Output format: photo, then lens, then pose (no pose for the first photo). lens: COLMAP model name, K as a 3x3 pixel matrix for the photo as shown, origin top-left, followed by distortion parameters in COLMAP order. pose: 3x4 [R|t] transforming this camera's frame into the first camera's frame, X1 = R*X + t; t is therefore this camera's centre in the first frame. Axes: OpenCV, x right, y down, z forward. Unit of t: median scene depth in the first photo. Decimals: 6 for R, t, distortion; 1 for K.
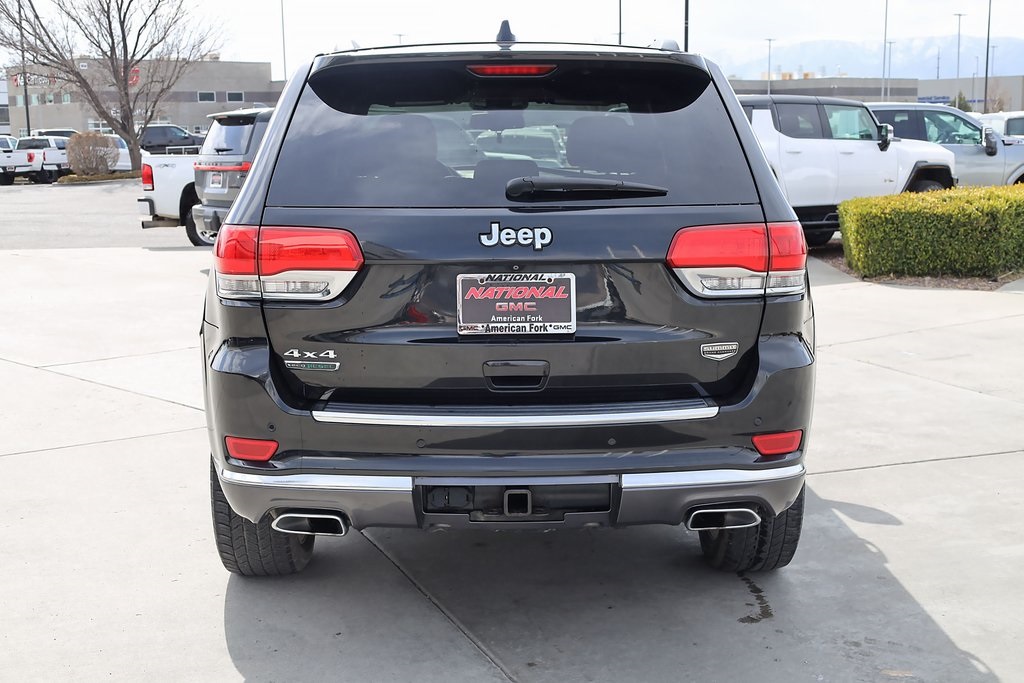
lens RADIAL K [[1319.2, 0, 511.0], [0, 1319.2, 337.1], [0, 0, 1]] dist [-0.004011, 0.000000]
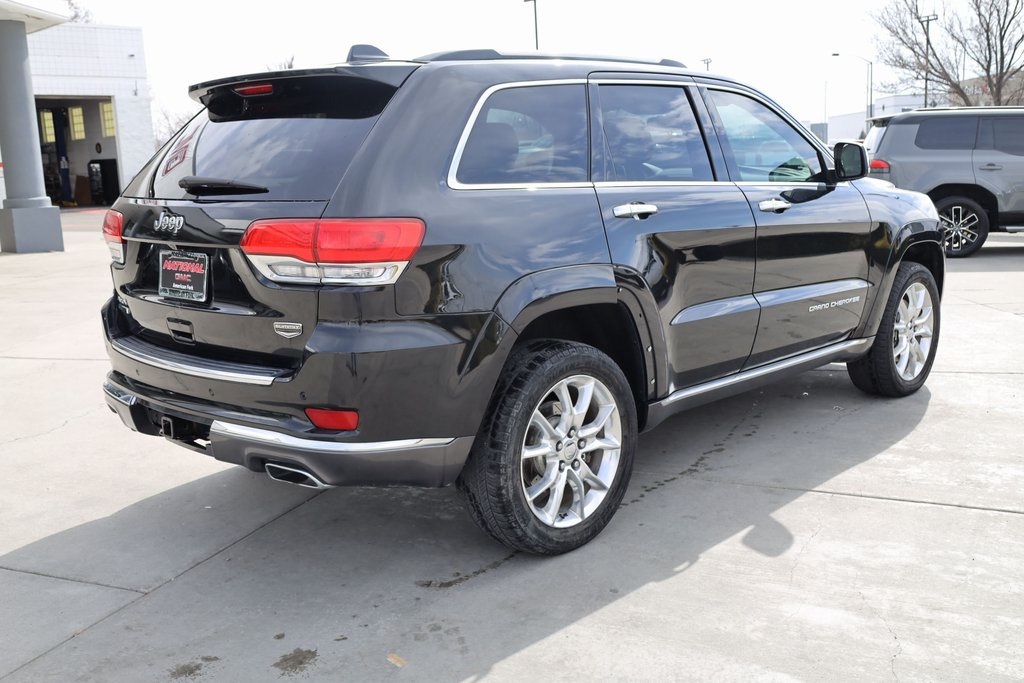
lens RADIAL K [[1042.7, 0, 511.8], [0, 1042.7, 340.8], [0, 0, 1]] dist [-0.015940, 0.000000]
pose [[0.696751, 0.114201, -0.708164, 0.872604], [-0.085852, 0.993425, 0.075735, -0.060537], [0.712157, 0.008029, 0.701974, 0.473980]]
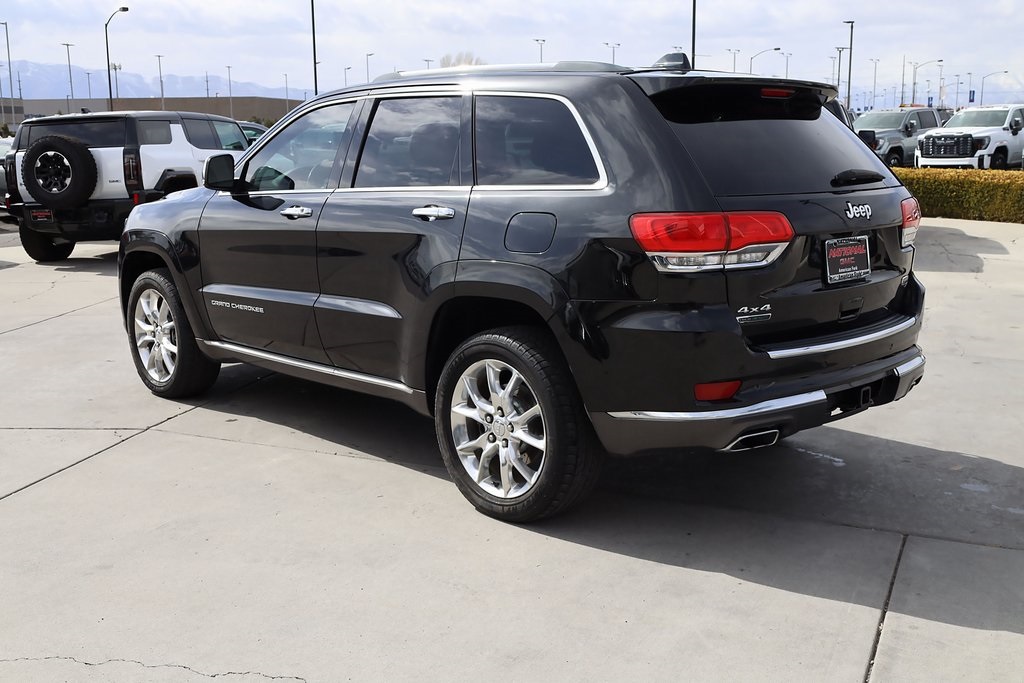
lens RADIAL K [[1097.0, 0, 515.6], [0, 1097.0, 348.8], [0, 0, 1]] dist [0.000249, 0.000000]
pose [[0.733248, -0.121991, 0.668928, -0.973677], [0.102976, 0.992350, 0.068096, -0.042666], [-0.672118, 0.018952, 0.740201, 0.336084]]
